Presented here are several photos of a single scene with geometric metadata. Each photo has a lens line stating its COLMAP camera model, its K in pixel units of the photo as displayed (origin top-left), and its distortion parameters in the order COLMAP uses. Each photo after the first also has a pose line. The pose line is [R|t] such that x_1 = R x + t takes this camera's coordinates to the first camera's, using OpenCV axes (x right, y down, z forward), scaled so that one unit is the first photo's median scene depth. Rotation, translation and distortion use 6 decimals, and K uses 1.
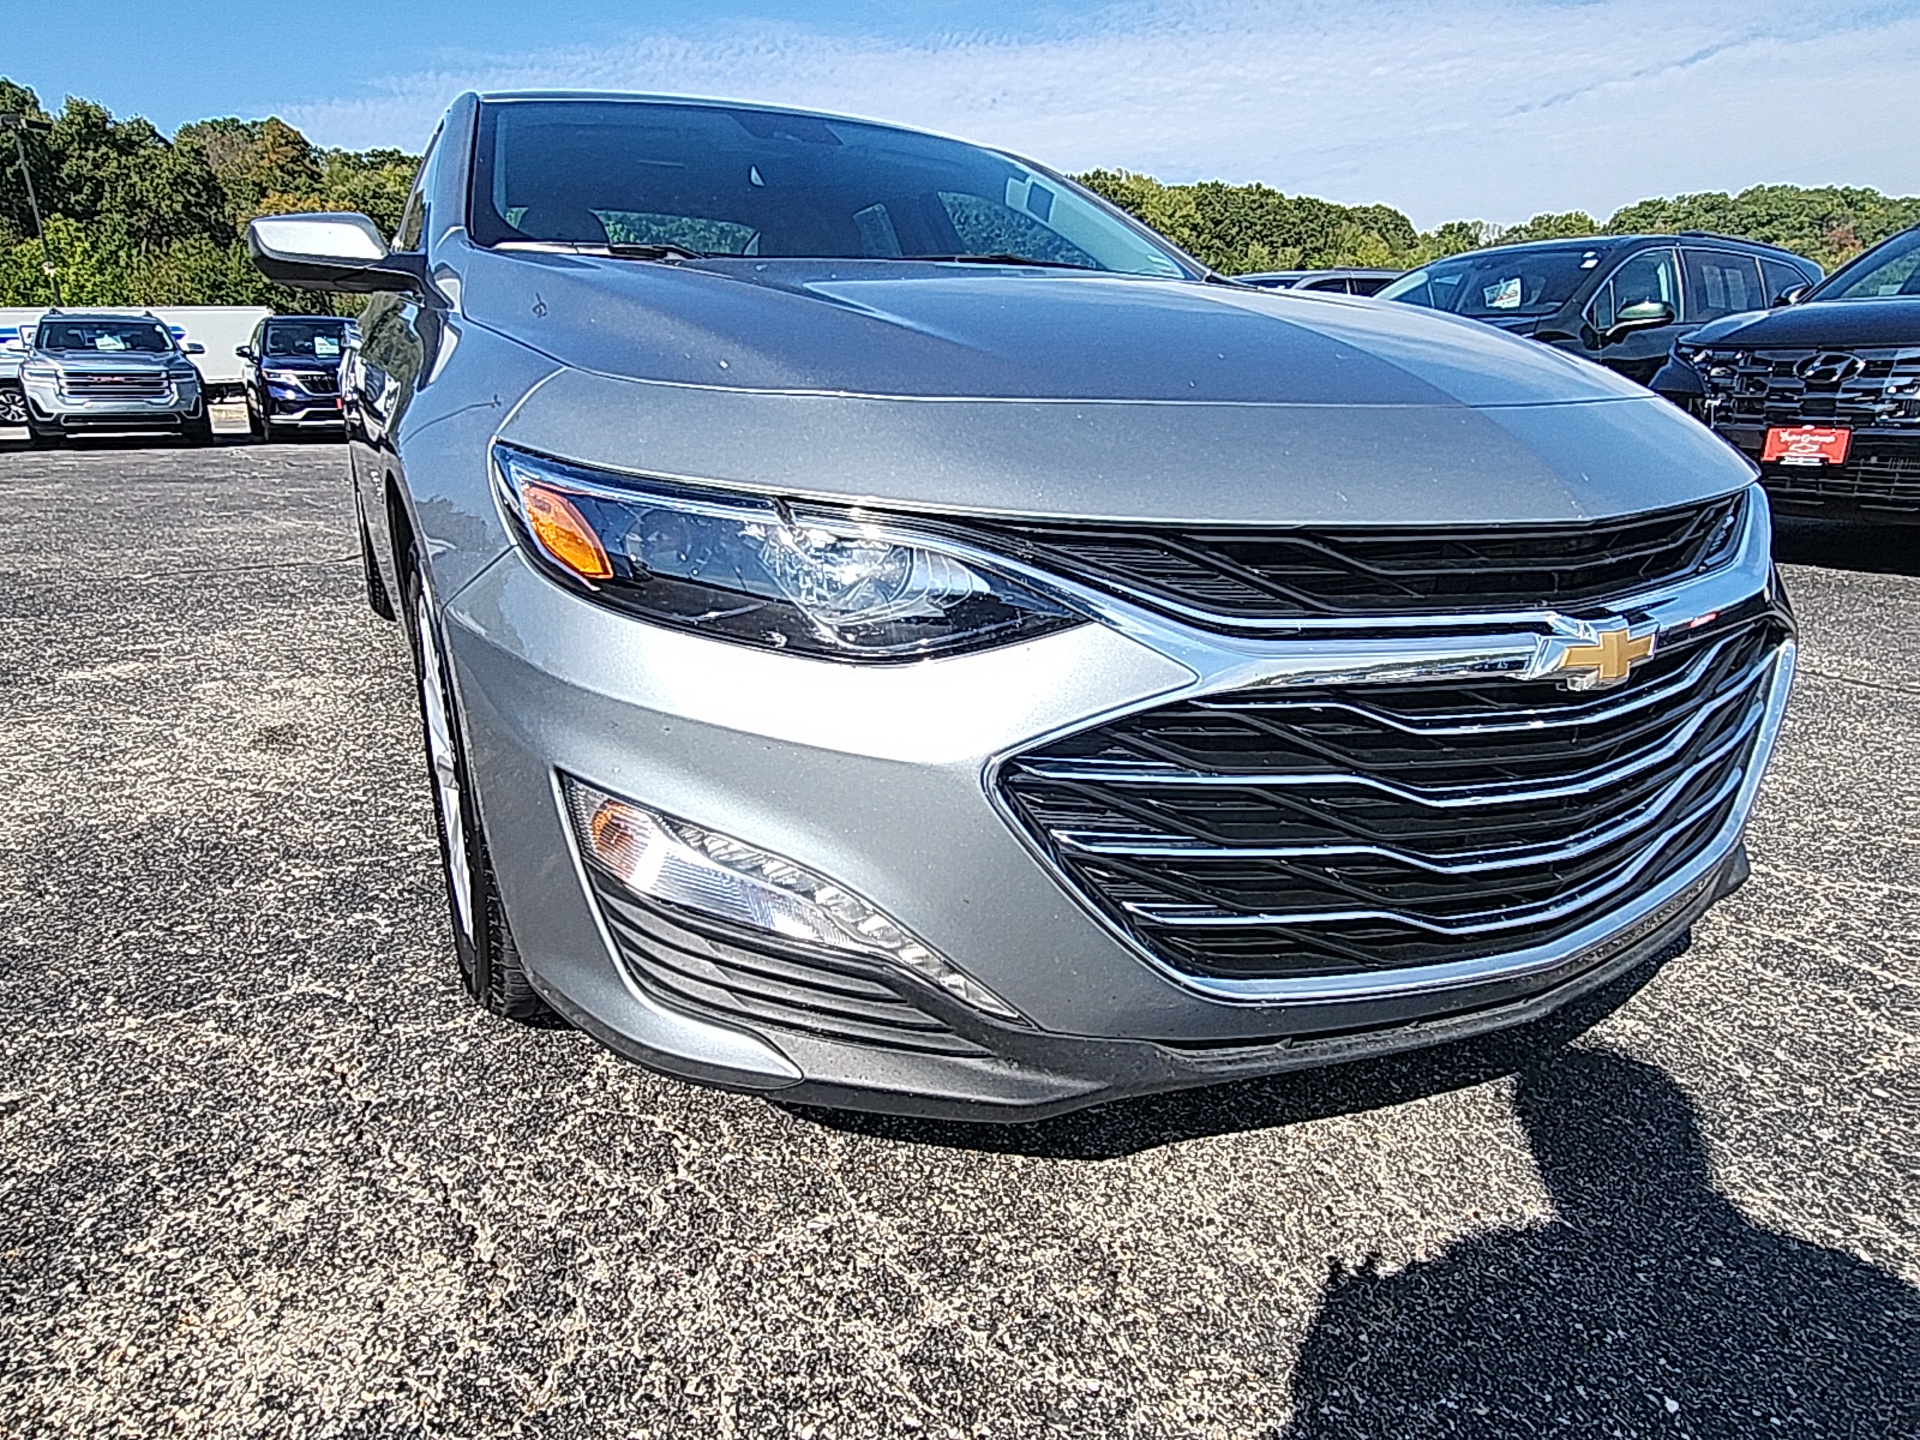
lens RADIAL K [[1149.0, 0, 931.0], [0, 1149.0, 713.2], [0, 0, 1]] dist [0.008443, -0.003321]
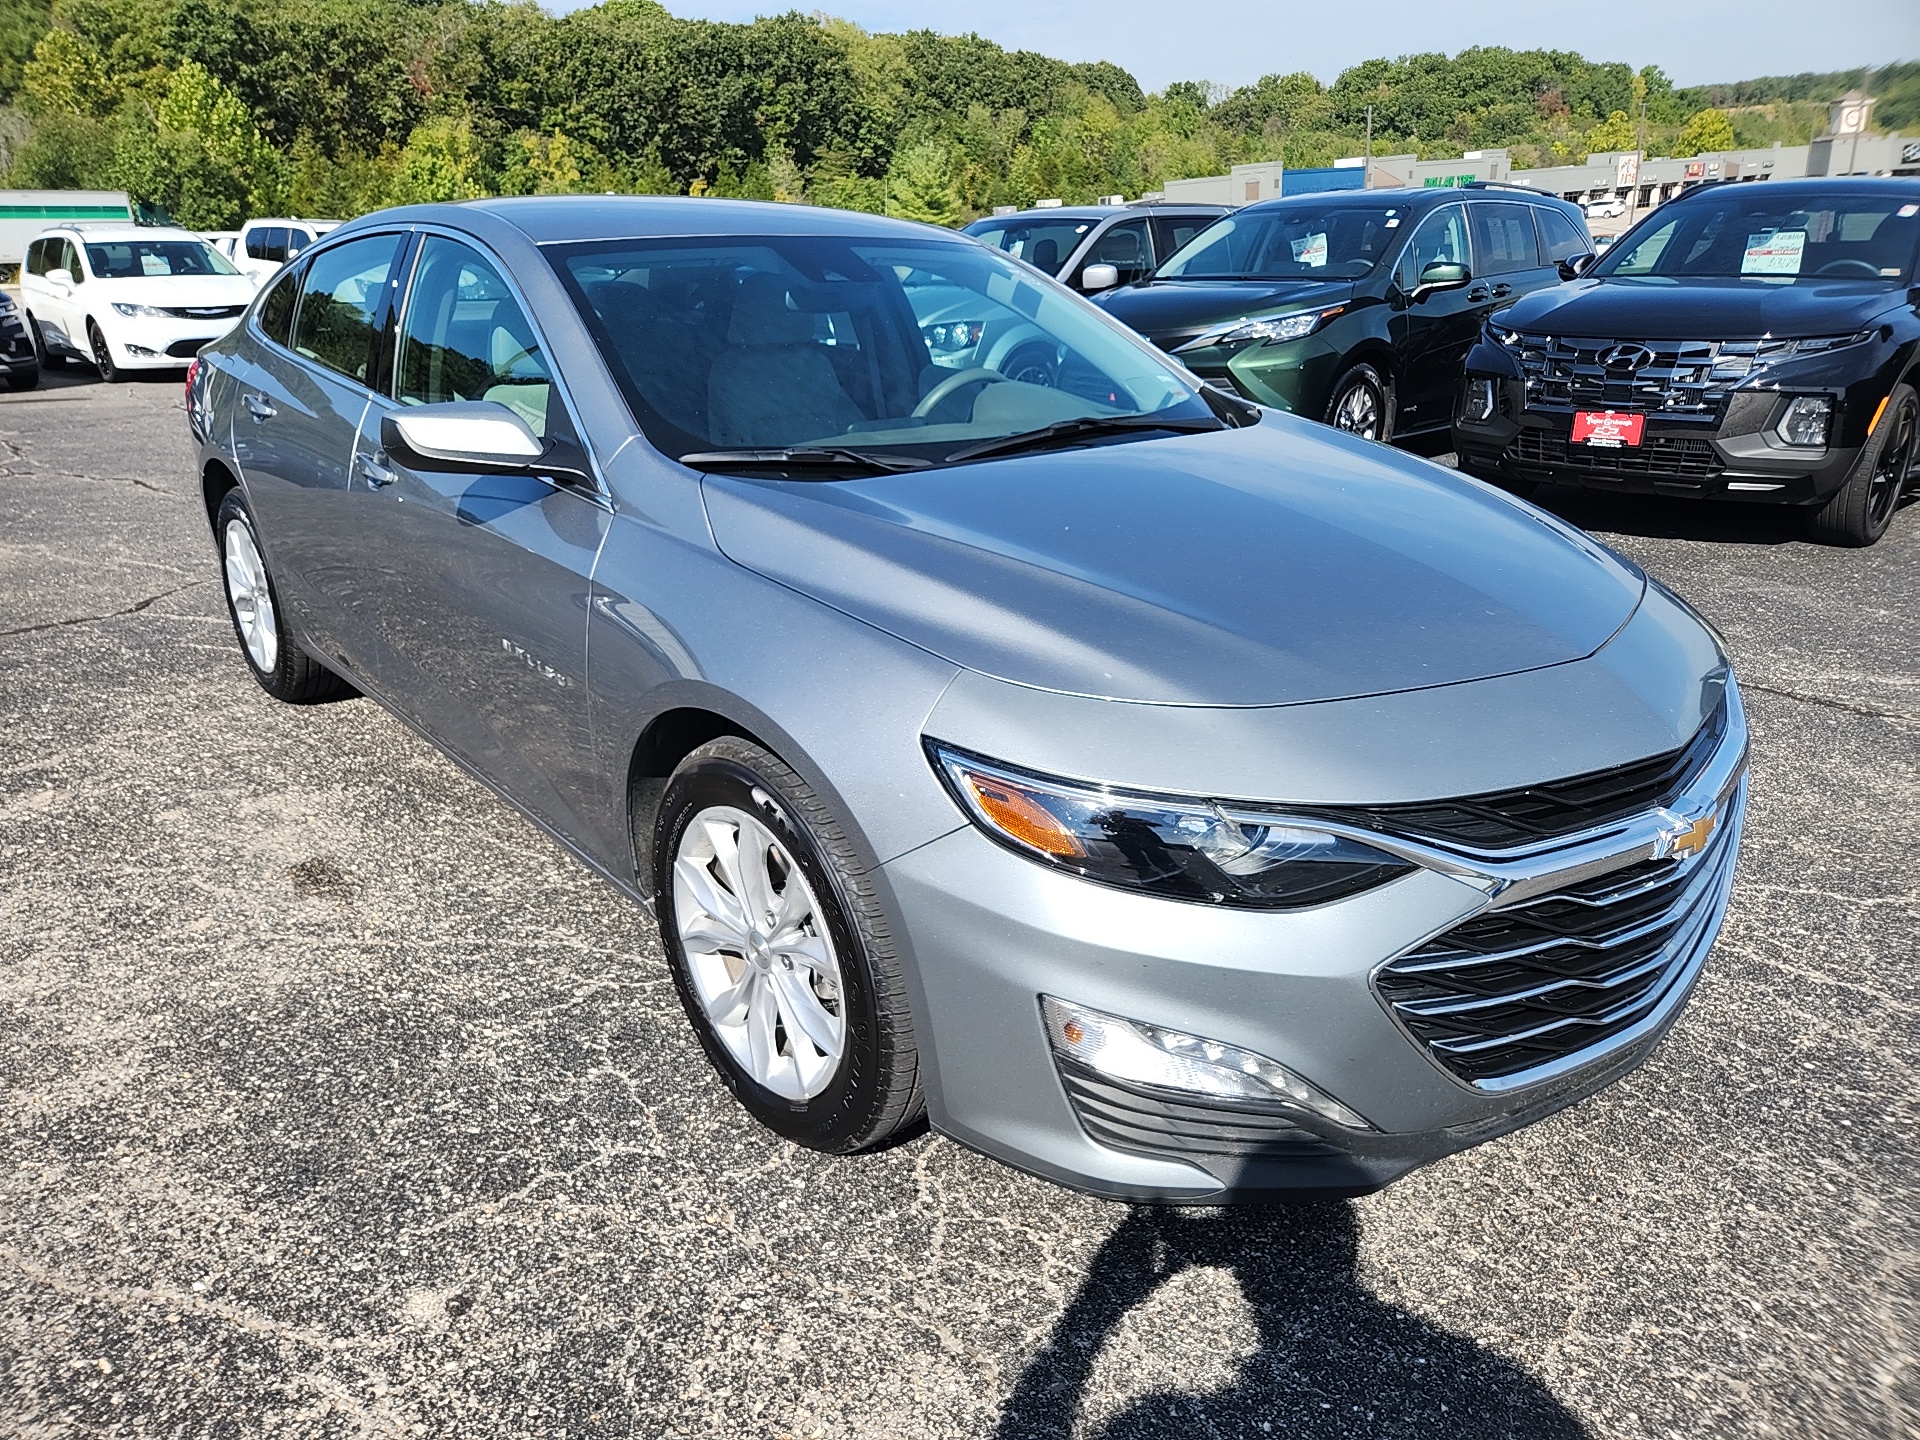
lens RADIAL K [[1291.5, 0, 924.5], [0, 1291.5, 717.1], [0, 0, 1]] dist [0.057717, -0.049034]
pose [[0.975212, -0.082929, 0.205145, -0.628094], [0.071257, 0.995425, 0.063657, -0.326073], [-0.209486, -0.047461, 0.976659, -0.392197]]
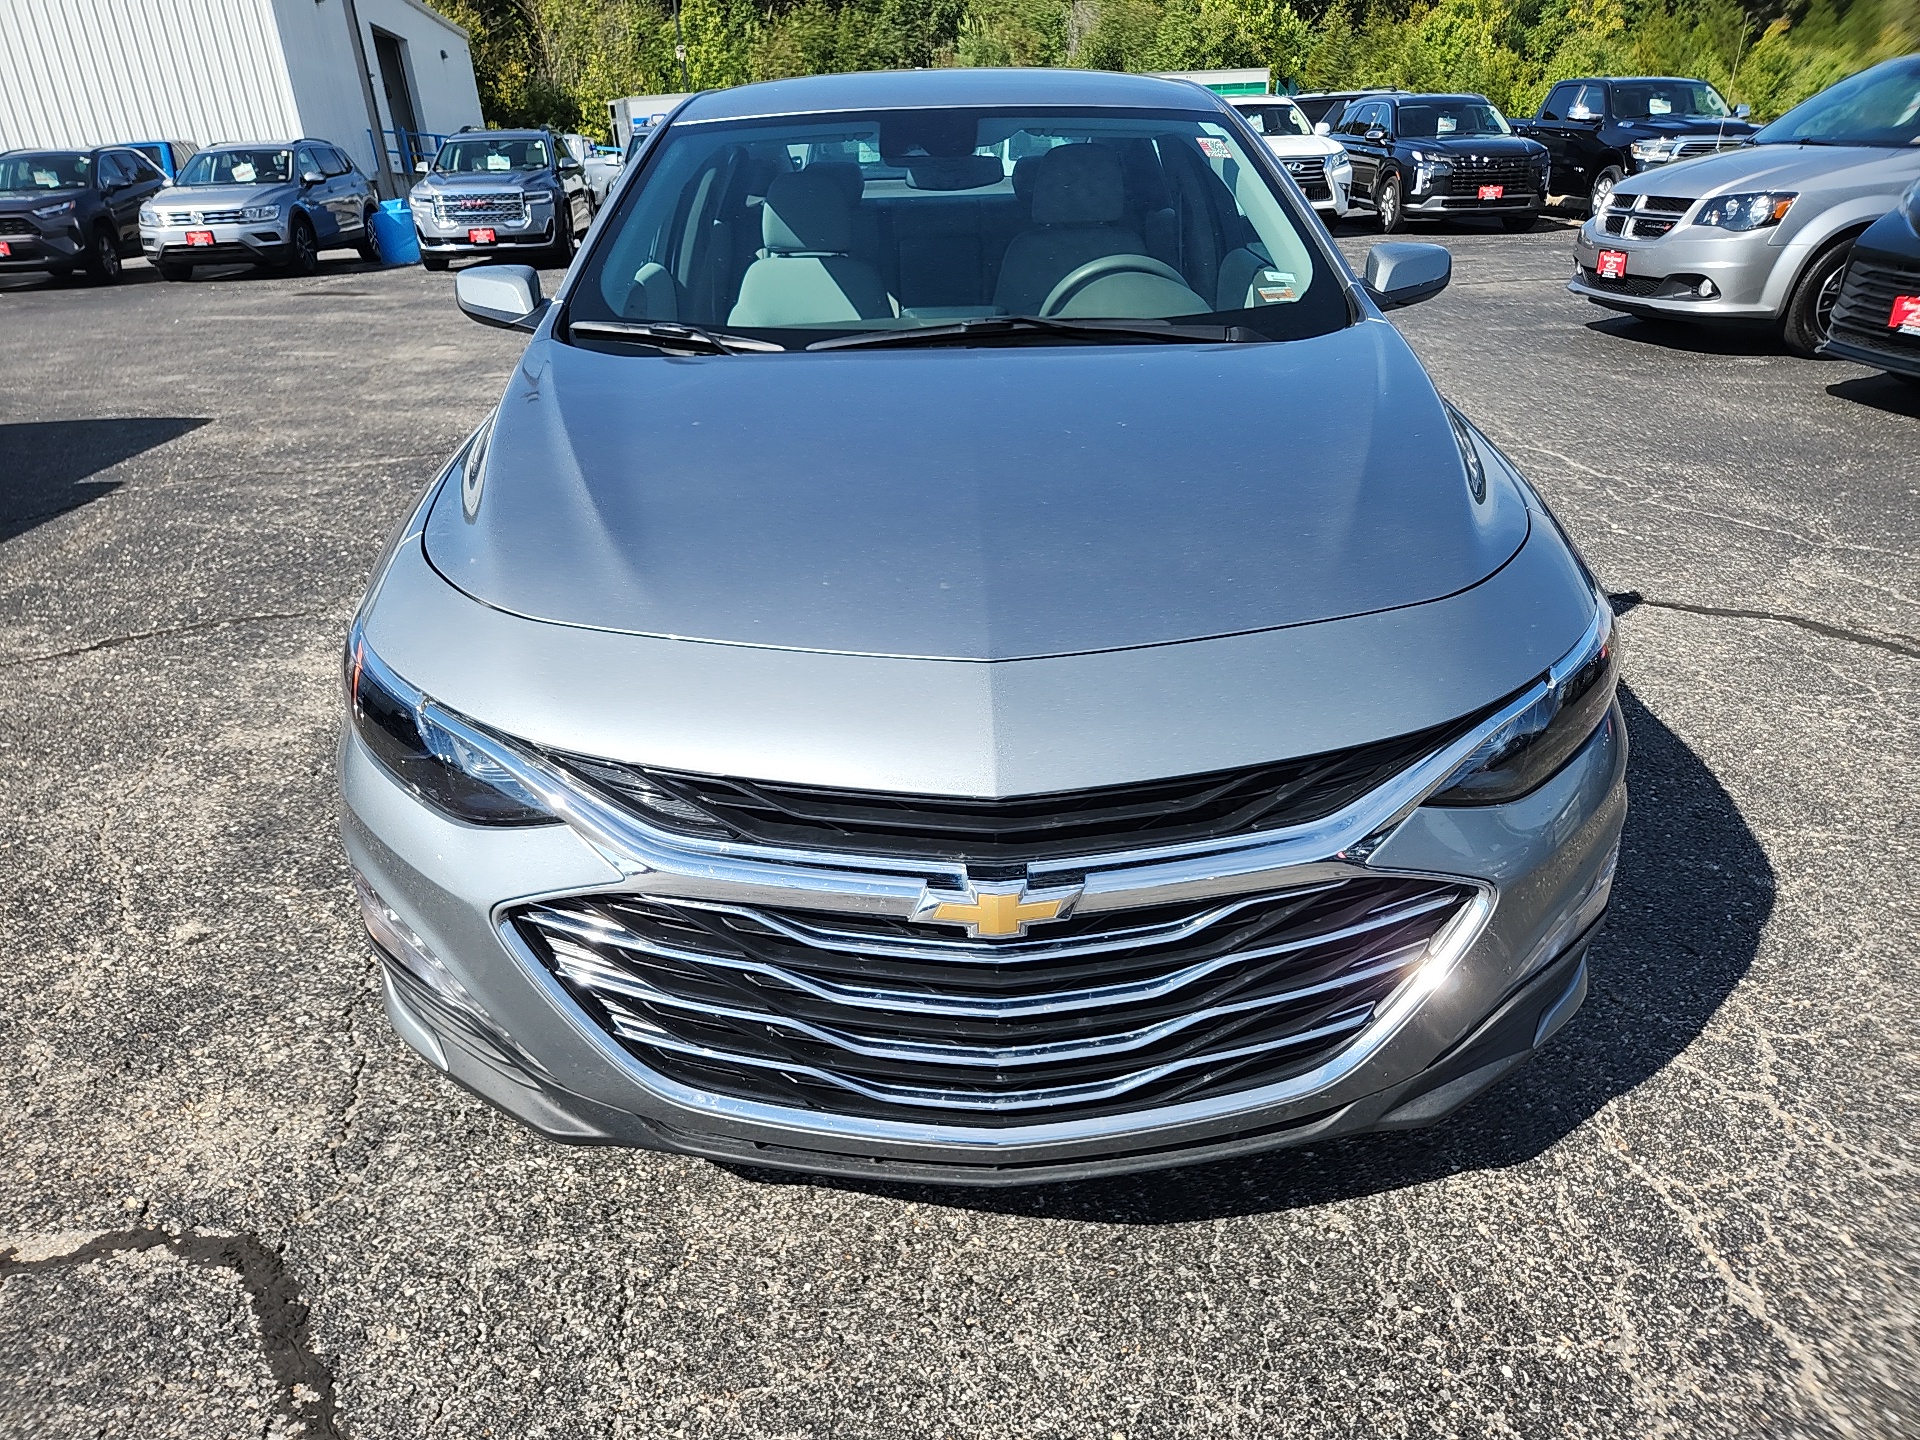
lens RADIAL K [[1291.5, 0, 924.5], [0, 1291.5, 717.1], [0, 0, 1]] dist [0.057717, -0.049034]
pose [[0.891501, 0.158589, -0.424354, 0.882547], [-0.099380, 0.982369, 0.158348, -0.373385], [0.441985, -0.098995, 0.891543, -0.141982]]
